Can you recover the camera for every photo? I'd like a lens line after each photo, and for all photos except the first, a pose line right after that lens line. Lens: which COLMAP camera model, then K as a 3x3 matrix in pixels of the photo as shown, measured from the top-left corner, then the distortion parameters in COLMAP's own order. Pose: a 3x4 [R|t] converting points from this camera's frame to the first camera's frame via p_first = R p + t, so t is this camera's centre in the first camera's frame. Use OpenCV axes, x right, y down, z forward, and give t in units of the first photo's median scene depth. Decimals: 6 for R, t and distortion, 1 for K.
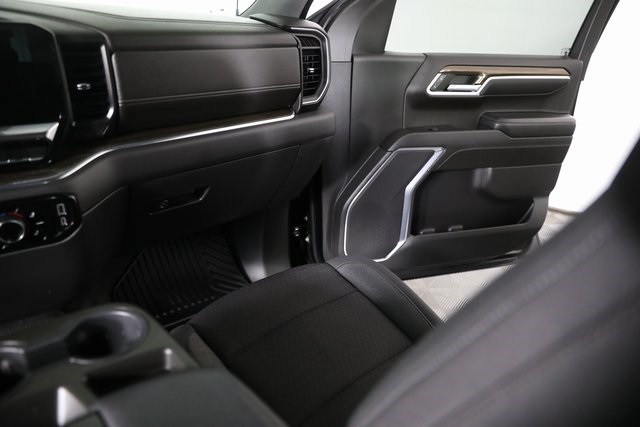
lens RADIAL K [[429.1, 0, 320.0], [0, 429.1, 213.5], [0, 0, 1]] dist [-0.115717, 0.079370]
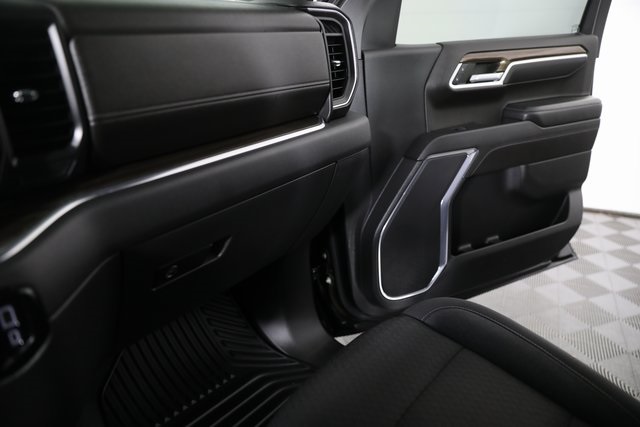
lens RADIAL K [[429.1, 0, 320.0], [0, 429.1, 213.5], [0, 0, 1]] dist [-0.115717, 0.079370]
pose [[0.985264, -0.145590, 0.089774, -0.145070], [0.151303, 0.986635, -0.060484, -0.028658], [-0.079768, 0.073175, 0.994124, 0.245518]]
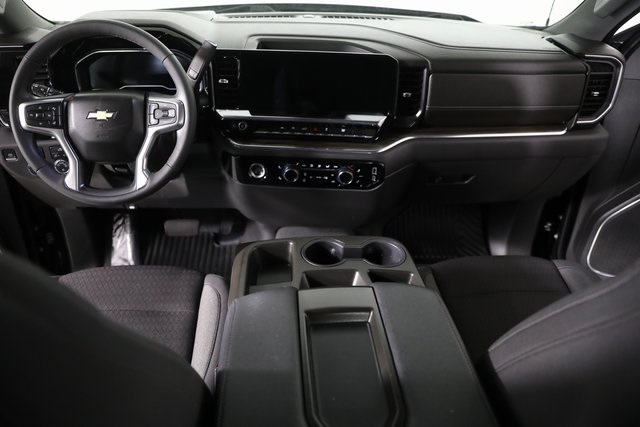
lens RADIAL K [[429.1, 0, 320.0], [0, 429.1, 213.5], [0, 0, 1]] dist [-0.115717, 0.079370]
pose [[0.778667, 0.298587, -0.551837, 0.097933], [-0.238442, 0.954344, 0.179923, -0.057779], [0.580365, -0.008518, 0.814312, -0.267481]]
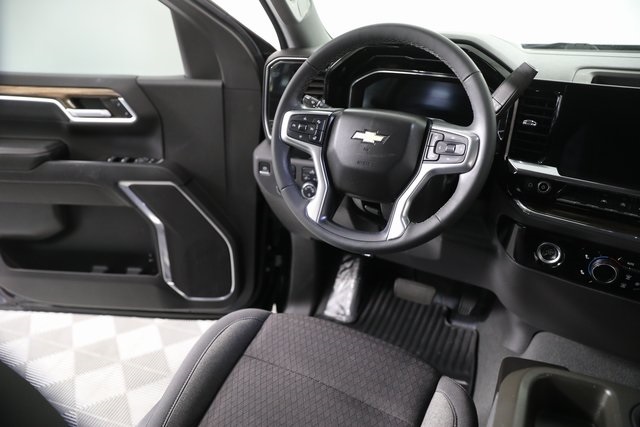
lens RADIAL K [[429.1, 0, 320.0], [0, 429.1, 213.5], [0, 0, 1]] dist [-0.115717, 0.079370]
pose [[0.318229, 0.347428, -0.882057, -0.132351], [-0.377857, 0.899810, 0.218097, -0.005068], [0.869456, 0.263886, 0.417623, -0.166040]]
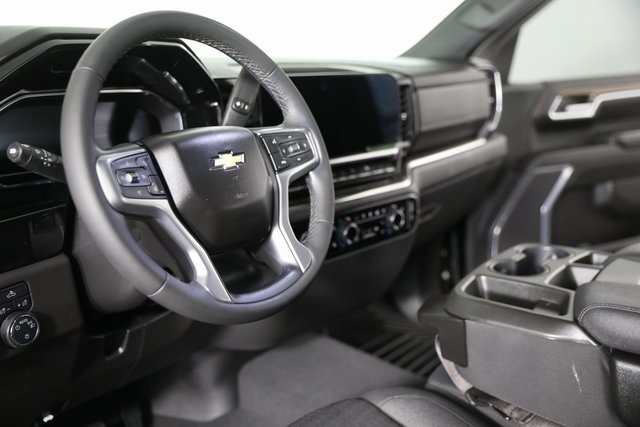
lens RADIAL K [[629.5, 0, 320.0], [0, 629.5, 213.5], [0, 0, 1]] dist [-0.018381, -0.009127]
pose [[0.985352, -0.107544, 0.132349, -0.681050], [0.129790, 0.976342, -0.172946, 0.183135], [-0.110619, 0.187590, 0.975999, -0.521318]]
